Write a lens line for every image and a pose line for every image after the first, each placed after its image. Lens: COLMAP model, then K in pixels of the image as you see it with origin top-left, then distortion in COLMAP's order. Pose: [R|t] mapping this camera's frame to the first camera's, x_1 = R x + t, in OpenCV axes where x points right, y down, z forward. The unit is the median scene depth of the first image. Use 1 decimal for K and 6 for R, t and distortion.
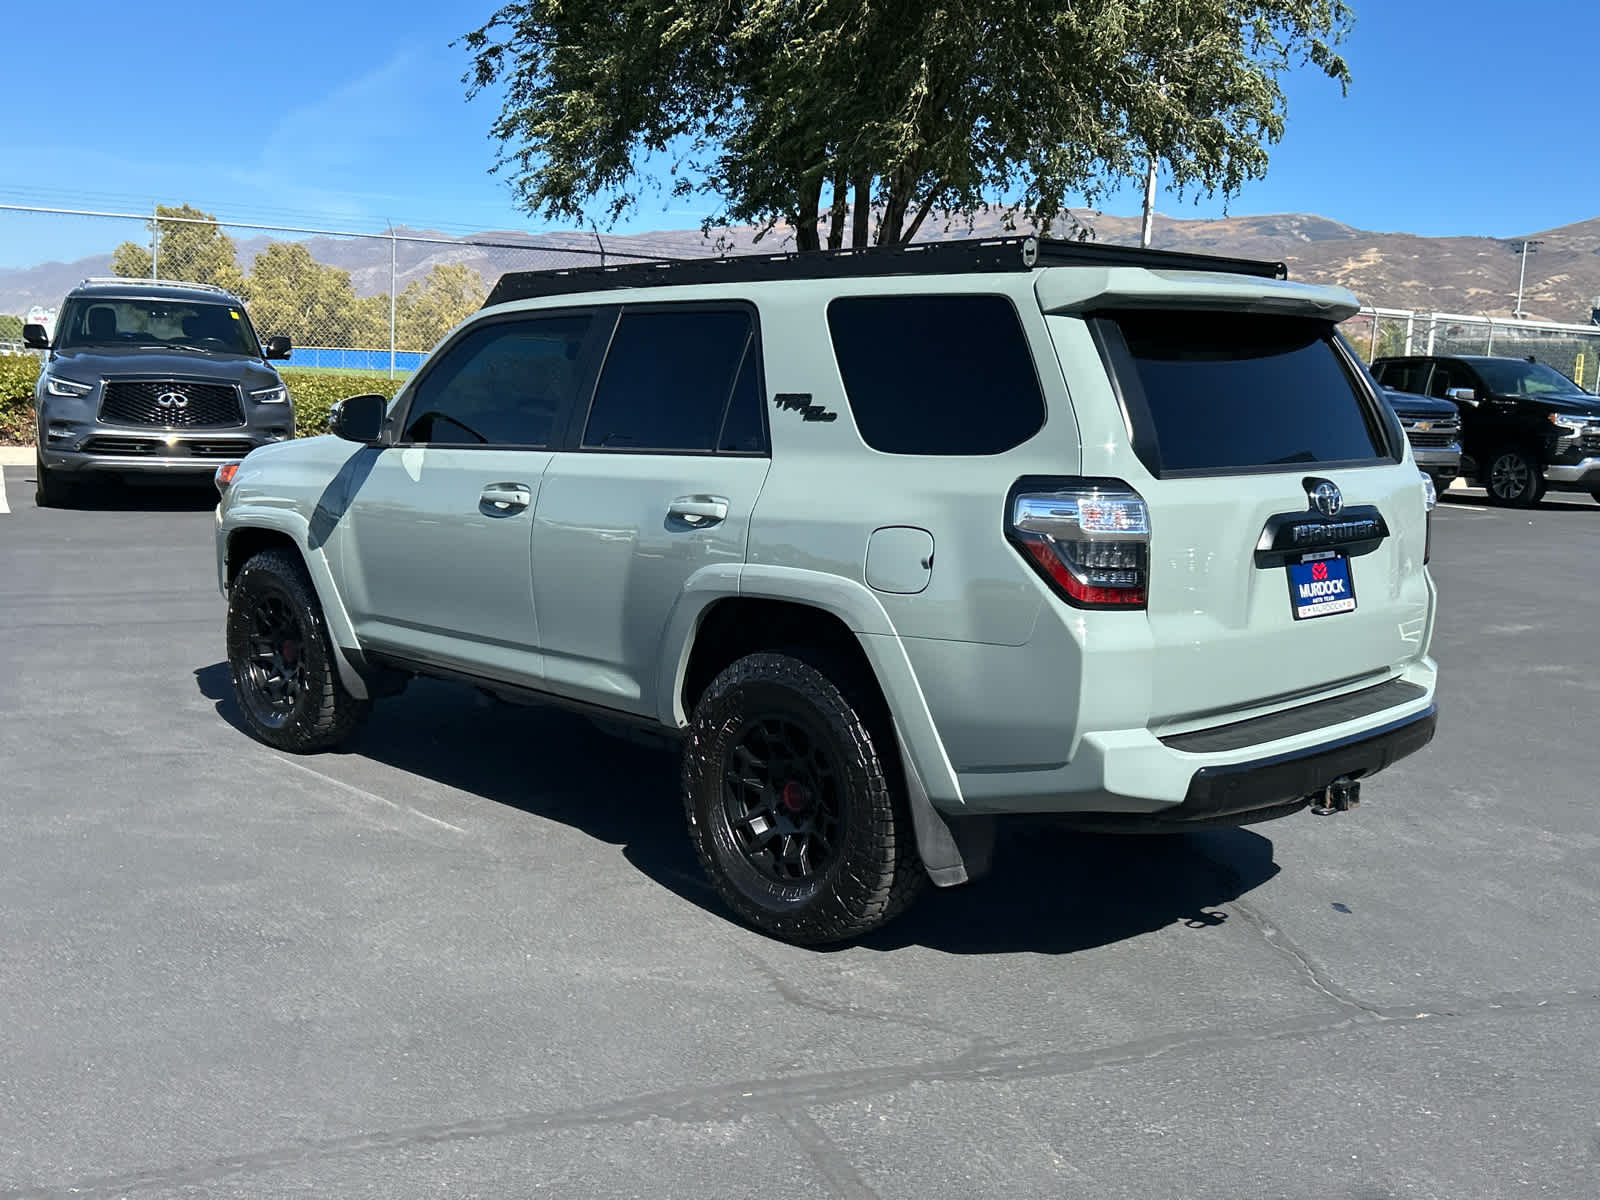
lens RADIAL K [[1608.6, 0, 781.5], [0, 1608.6, 592.1], [0, 0, 1]] dist [0.126398, -0.286581]
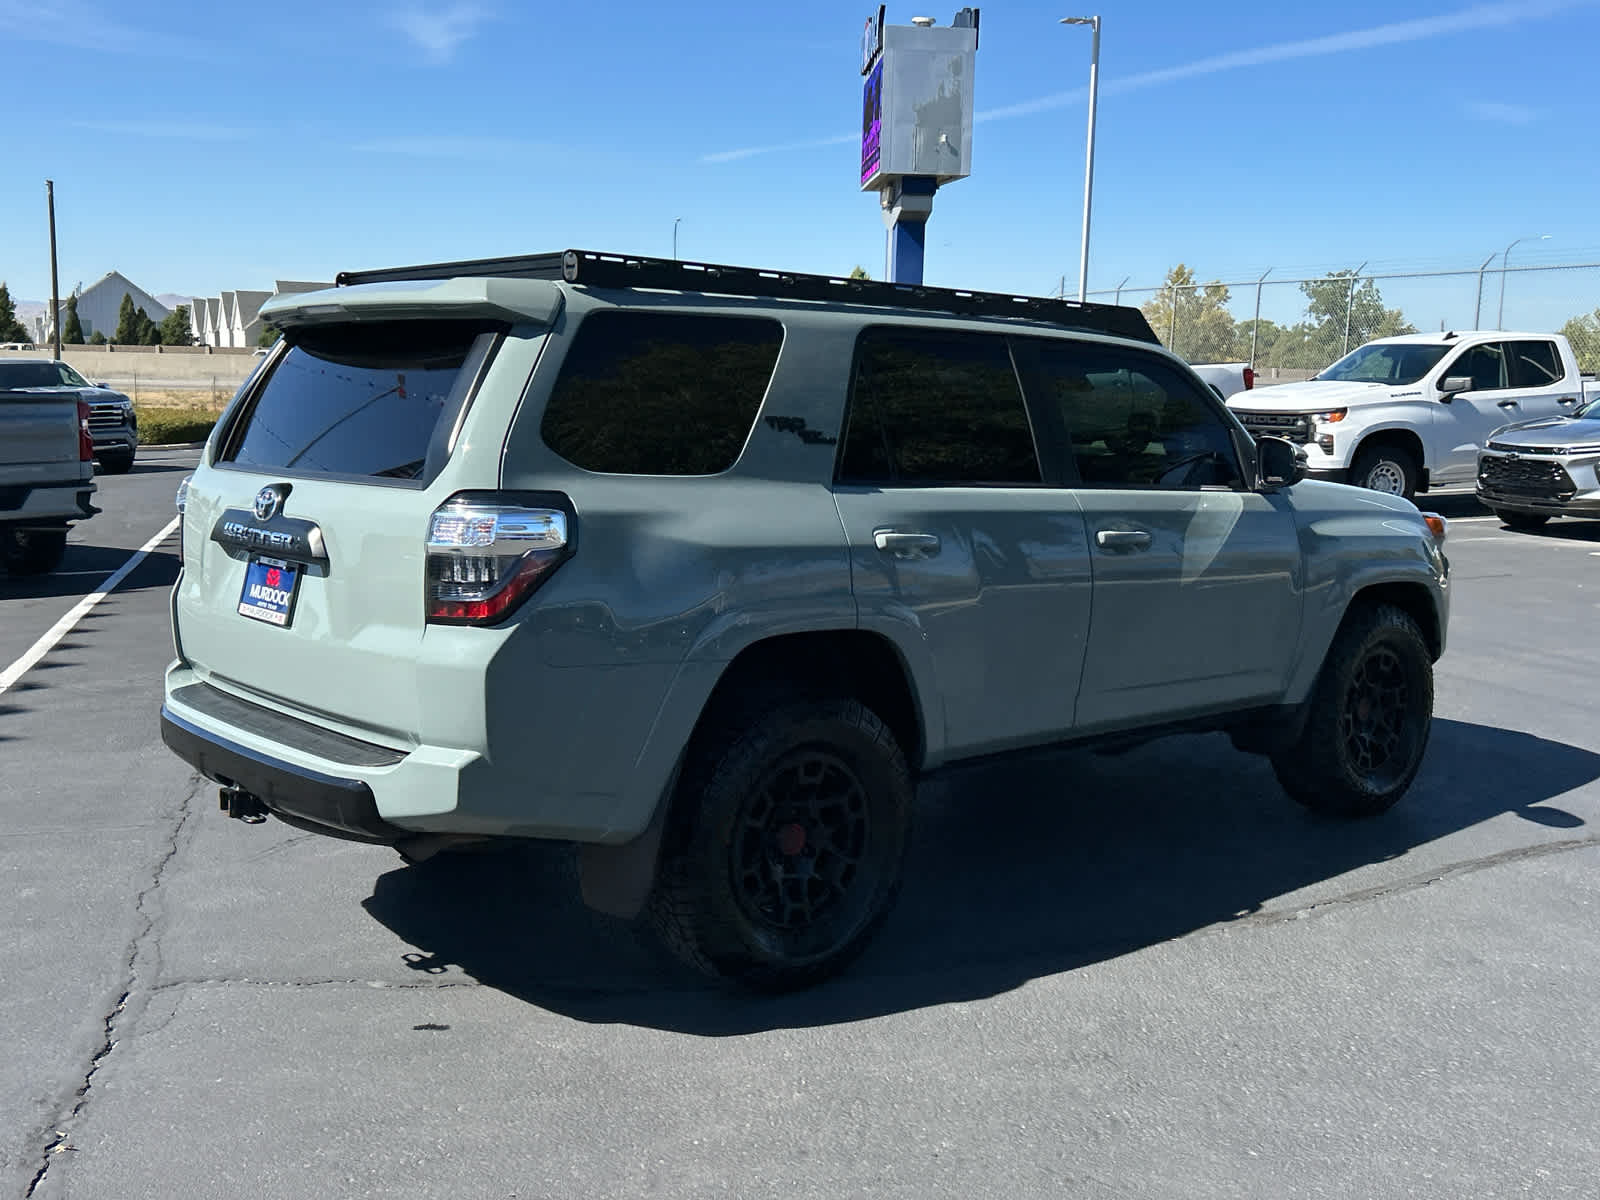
lens RADIAL K [[1614.4, 0, 788.7], [0, 1614.4, 581.6], [0, 0, 1]] dist [0.130043, -0.289453]
pose [[-0.054551, 0.088860, -0.994549, 1.256096], [-0.156803, 0.982912, 0.096421, -0.150118], [0.986122, 0.161208, -0.039686, 1.299283]]
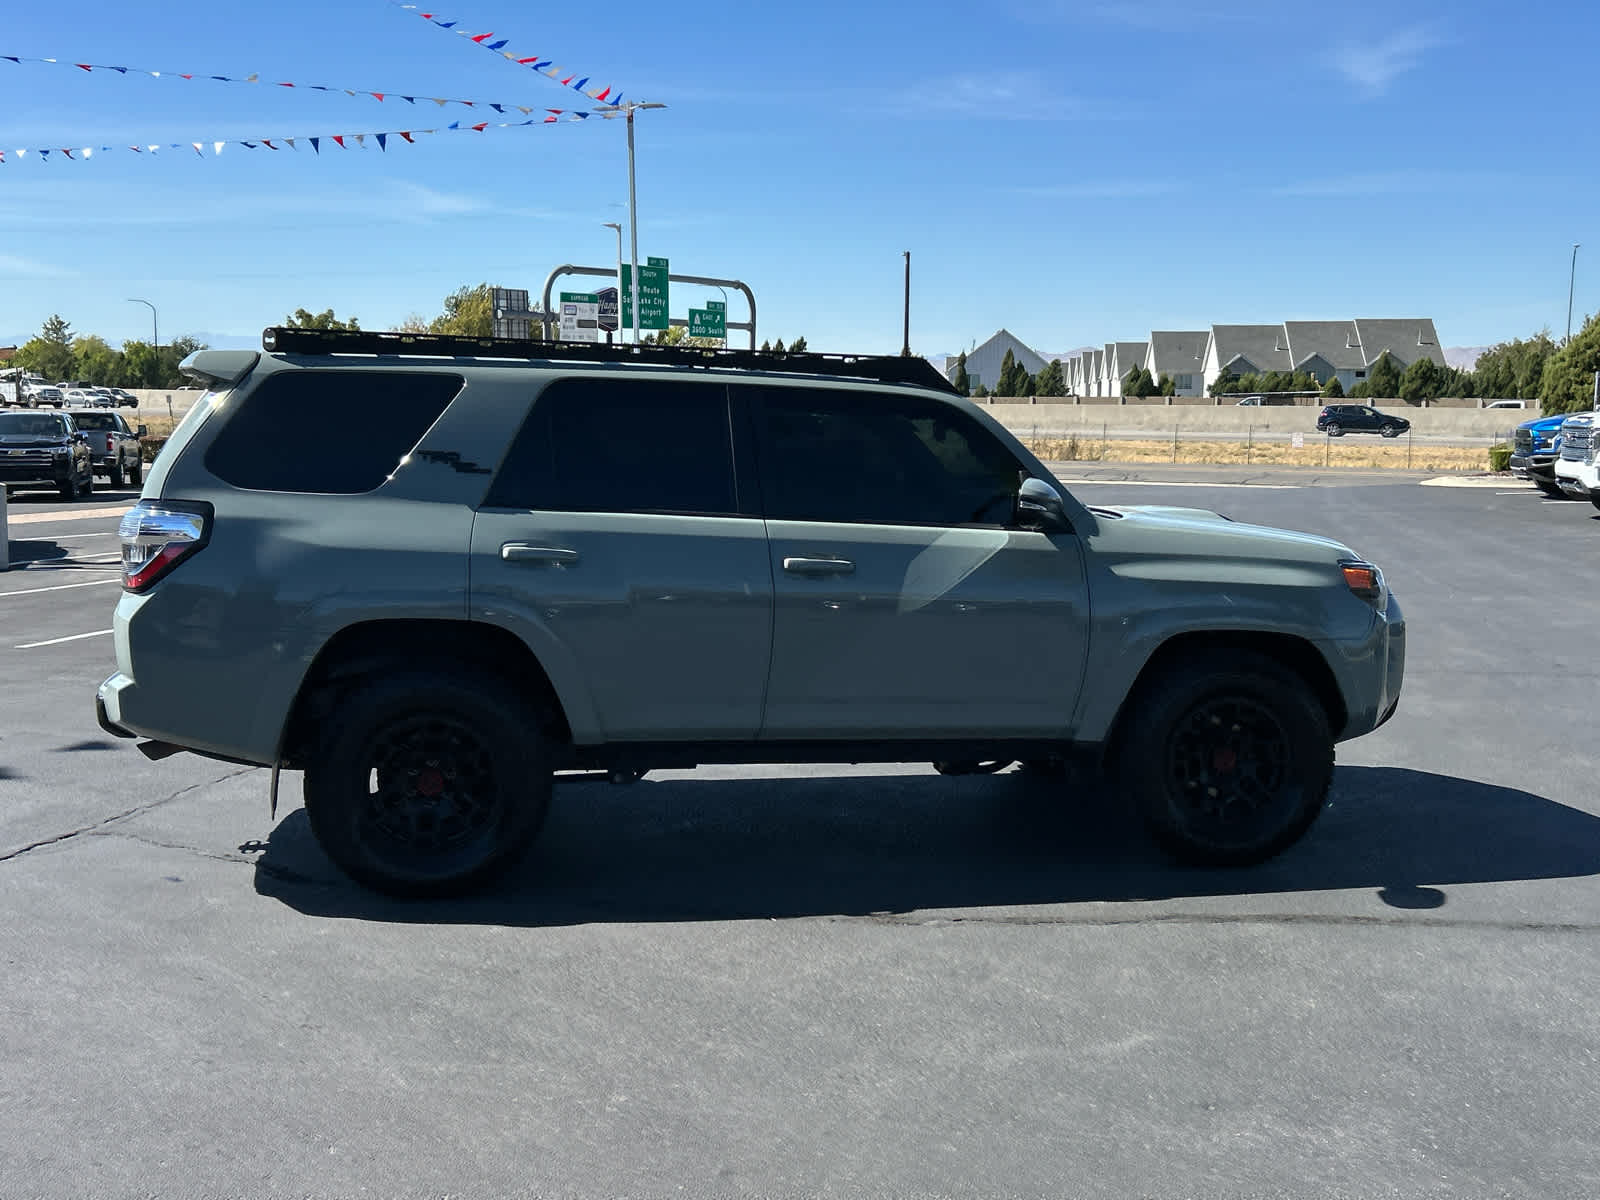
lens RADIAL K [[1614.3, 0, 787.5], [0, 1614.3, 612.1], [0, 0, 1]] dist [0.132733, -0.308502]
pose [[-0.559324, 0.060293, -0.826754, 1.168662], [-0.145802, 0.974647, 0.169718, -0.283757], [0.816026, 0.215470, -0.536353, 2.156233]]
